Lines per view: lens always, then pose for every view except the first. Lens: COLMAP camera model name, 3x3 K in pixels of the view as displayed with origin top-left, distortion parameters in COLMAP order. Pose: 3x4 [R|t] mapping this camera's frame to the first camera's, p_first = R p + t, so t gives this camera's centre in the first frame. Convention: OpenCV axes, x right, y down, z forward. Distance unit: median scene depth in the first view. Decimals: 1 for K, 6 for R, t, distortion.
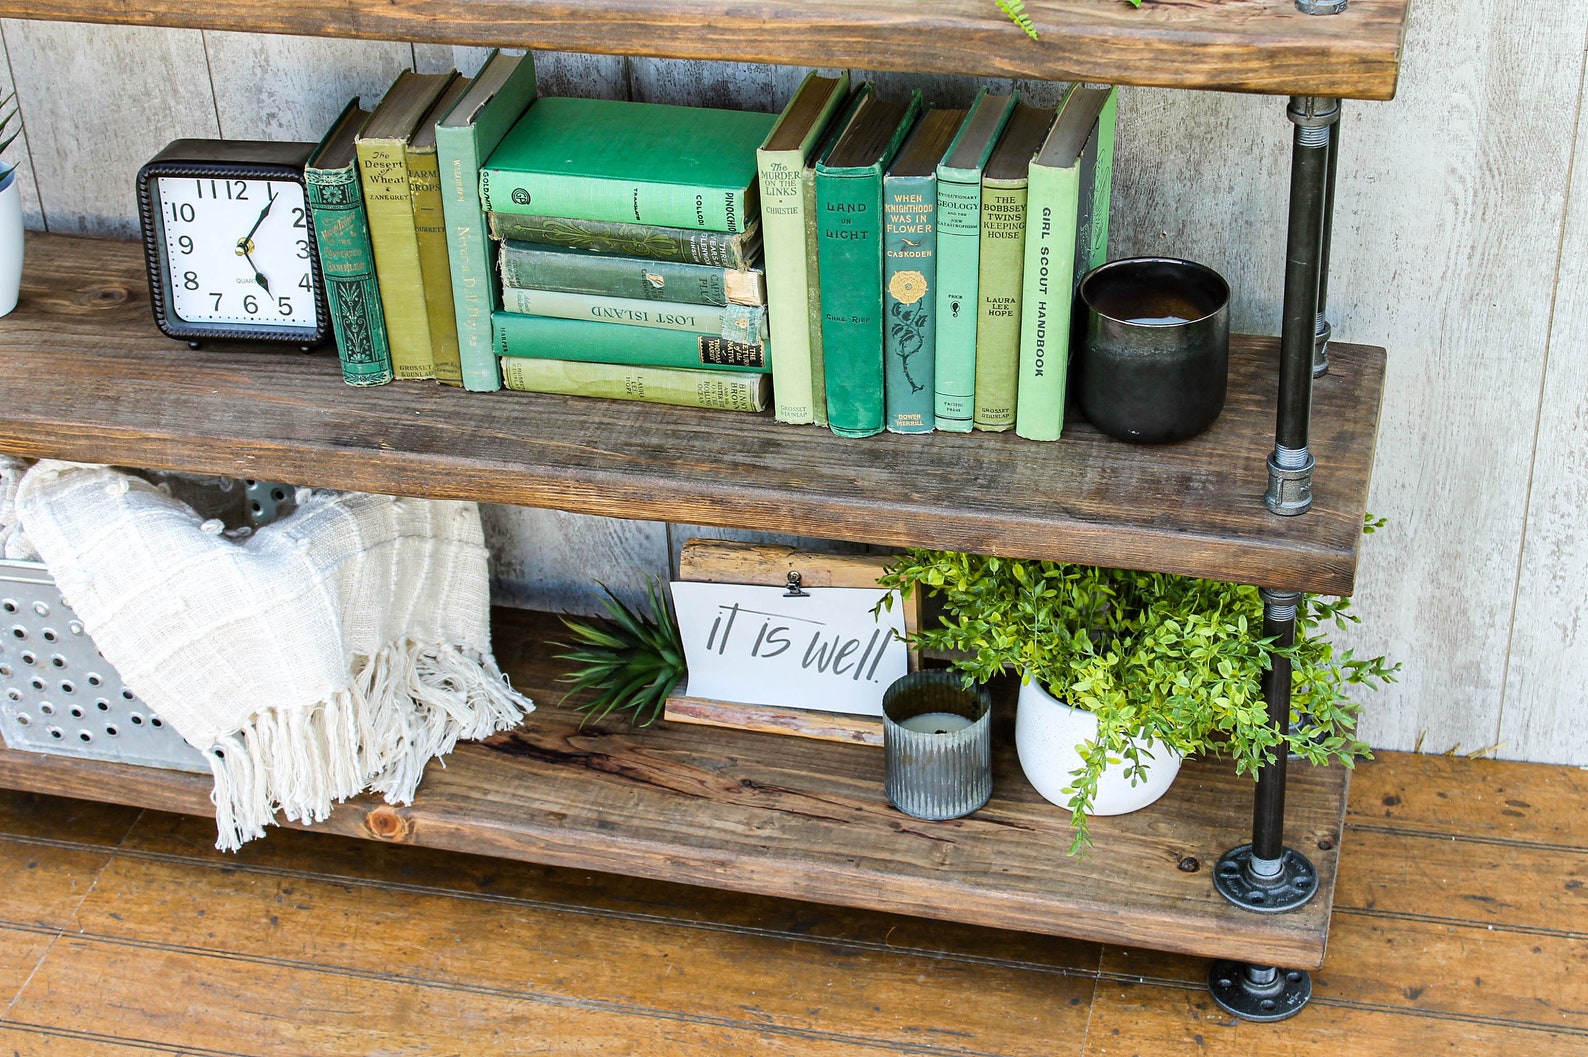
lens RADIAL K [[2693.7, 0, 796.0], [0, 2693.7, 525.6], [0, 0, 1]] dist [0.003731, 0.000000]
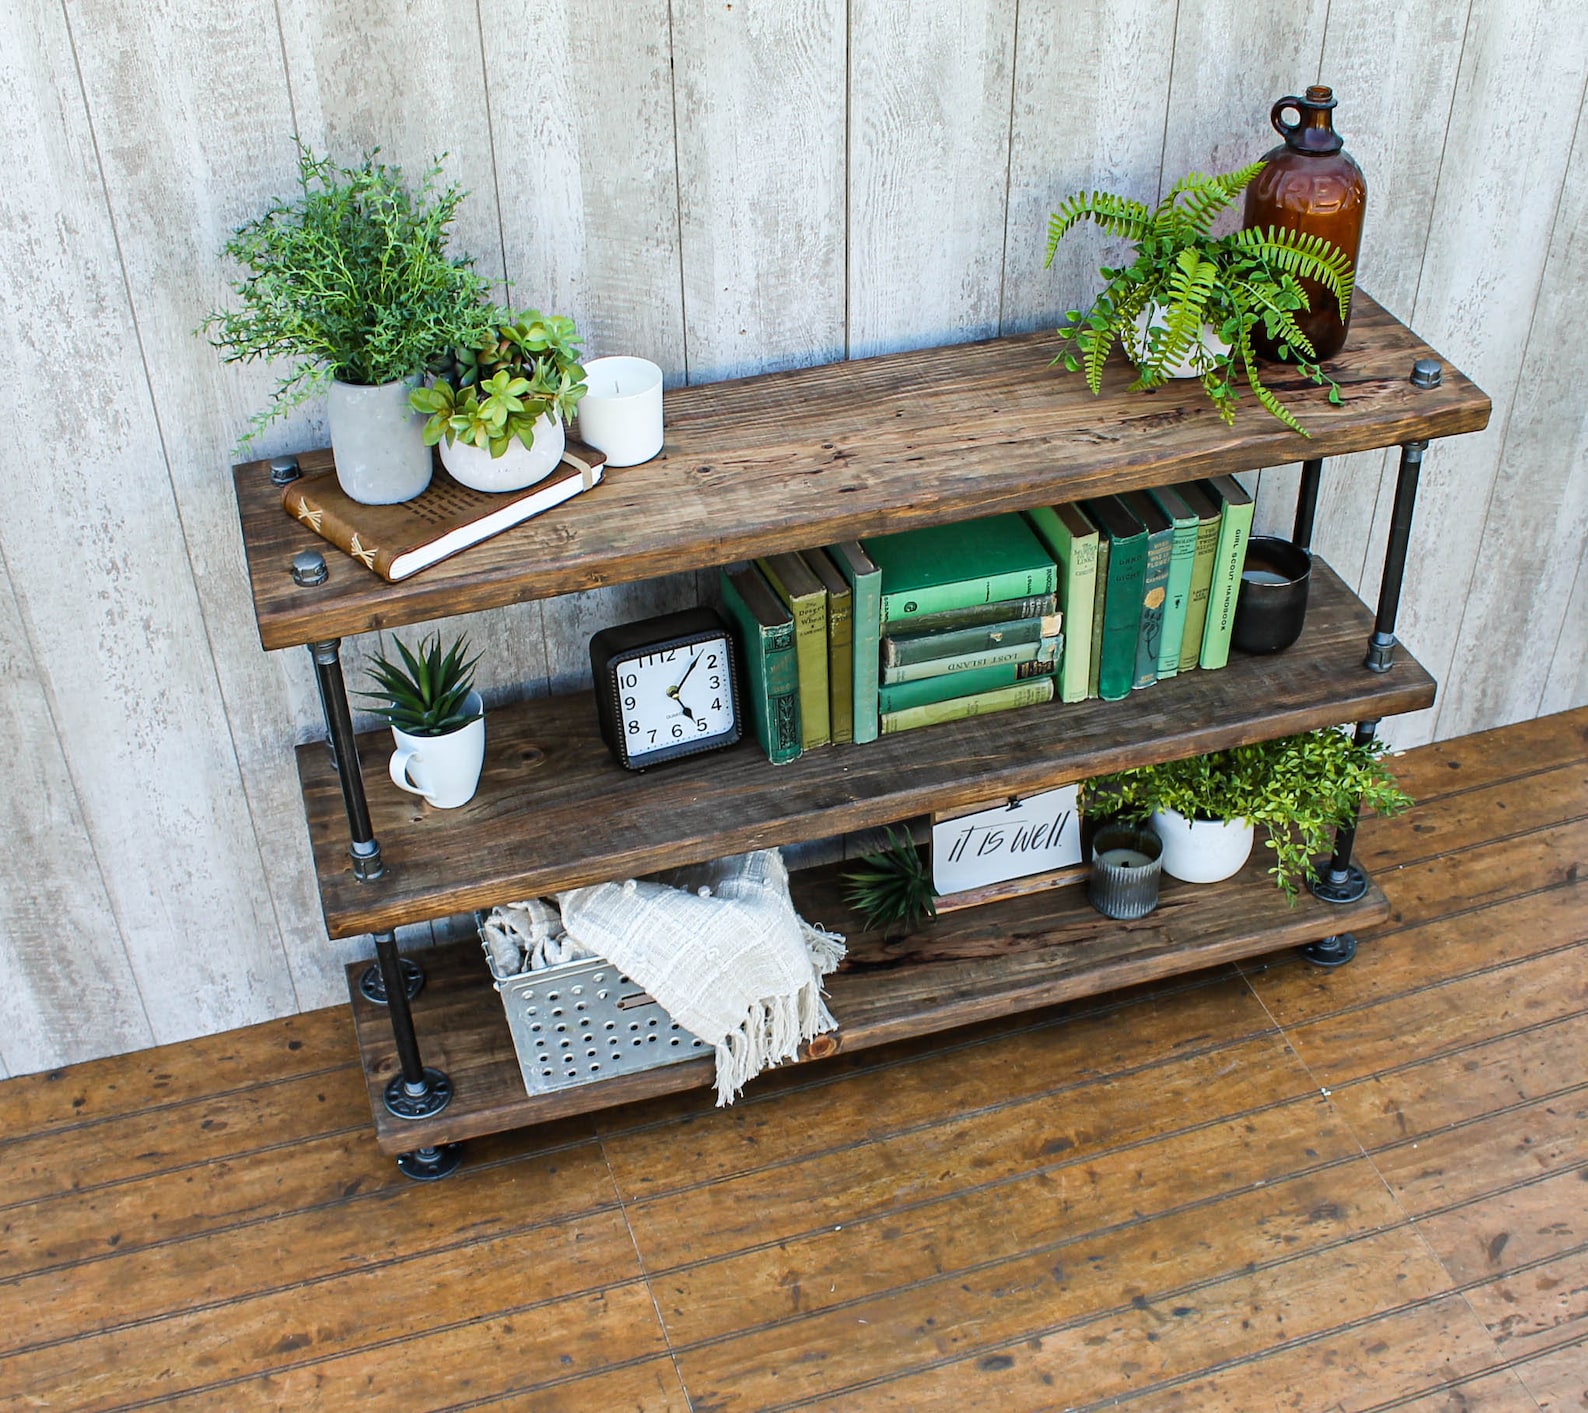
lens RADIAL K [[2015.0, 0, 793.5], [0, 2015.0, 797.6], [0, 0, 1]] dist [-0.139397, 0.000000]
pose [[0.854522, -0.308887, 0.417589, -0.604954], [0.268709, 0.950910, 0.153512, -0.196083], [-0.444508, -0.018970, 0.895574, 0.046525]]
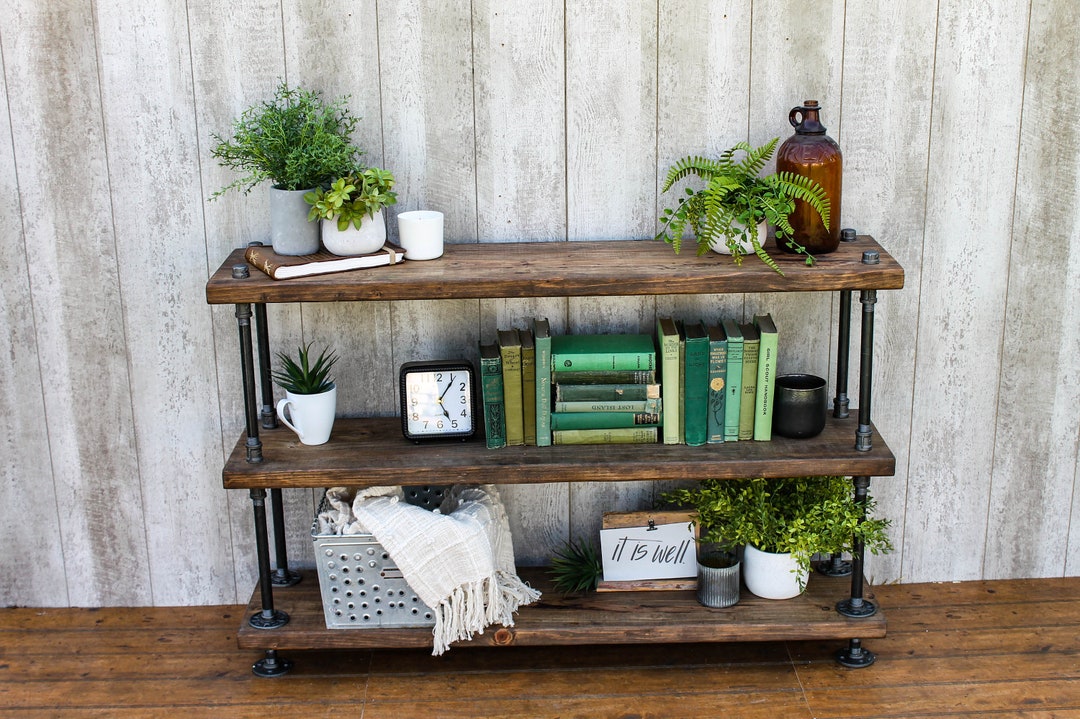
lens RADIAL K [[1514.6, 0, 538.0], [0, 1514.6, 355.5], [0, 0, 1]] dist [-0.060403, 0.000000]
pose [[0.967024, -0.049040, 0.249920, -0.471417], [0.118369, 0.955405, -0.270537, 0.252885], [-0.225508, 0.291198, 0.929704, -0.354251]]
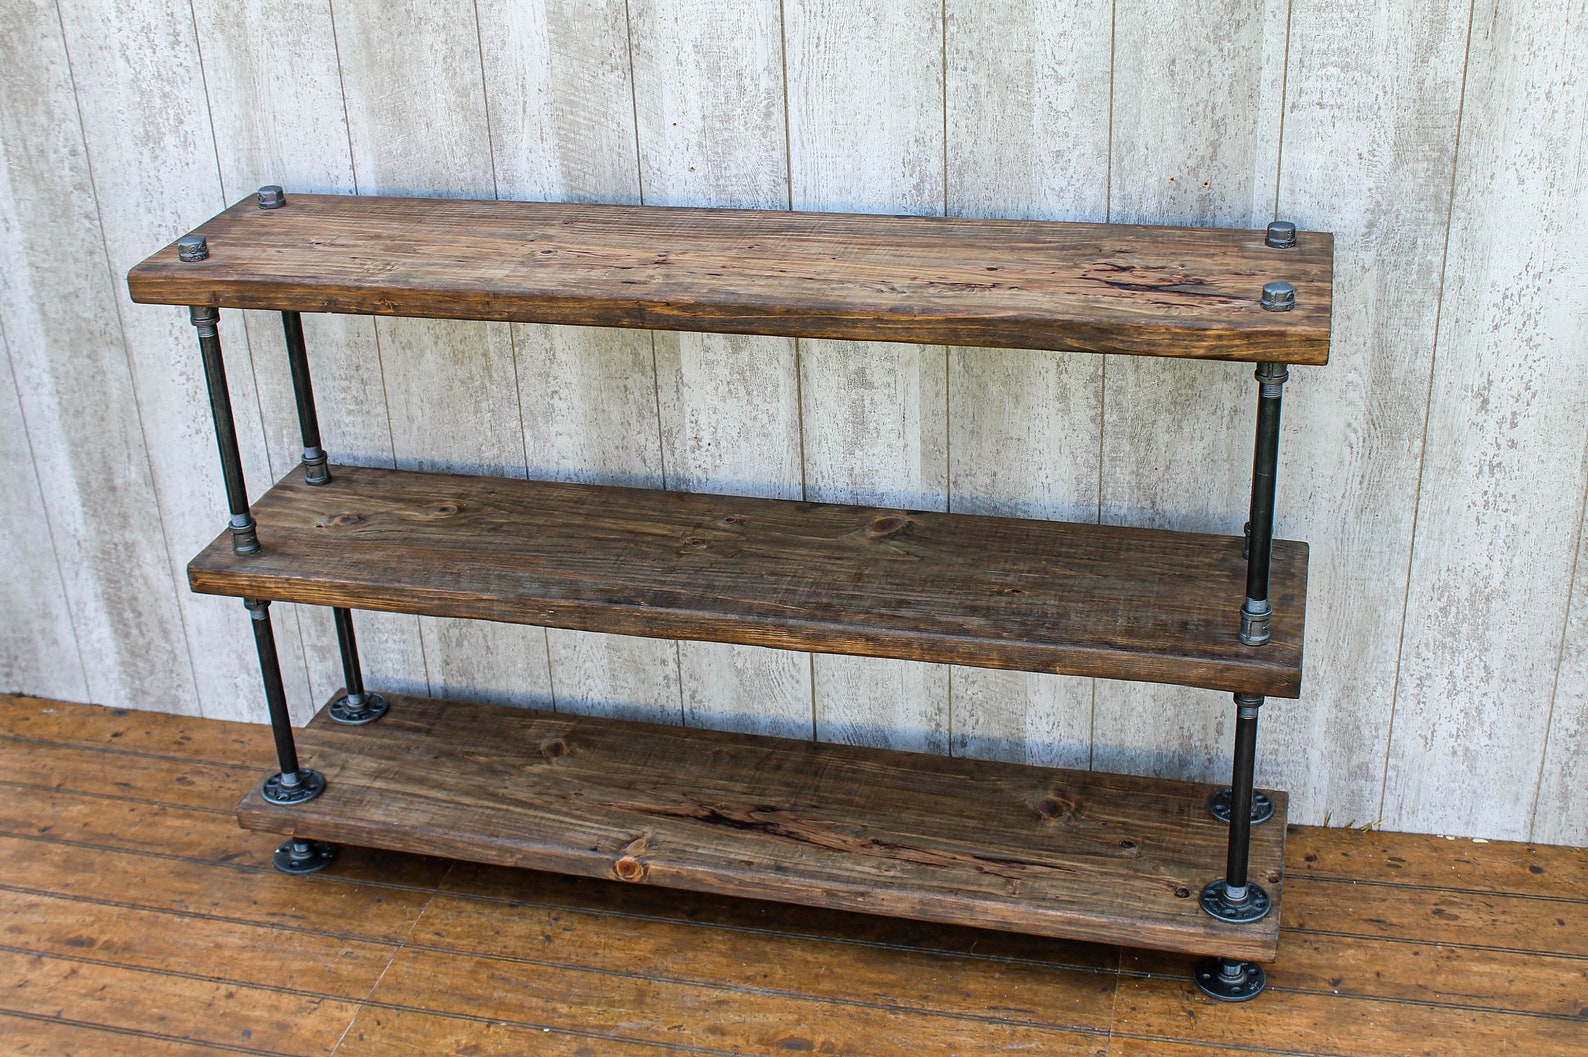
lens RADIAL K [[1963.3, 0, 796.6], [0, 1963.3, 523.1], [0, 0, 1]] dist [-0.065379, 0.000000]
pose [[0.999991, 0.003847, 0.001664, -0.066881], [-0.003625, 0.993115, -0.117090, 0.051105], [-0.002103, 0.117083, 0.993120, -0.080246]]
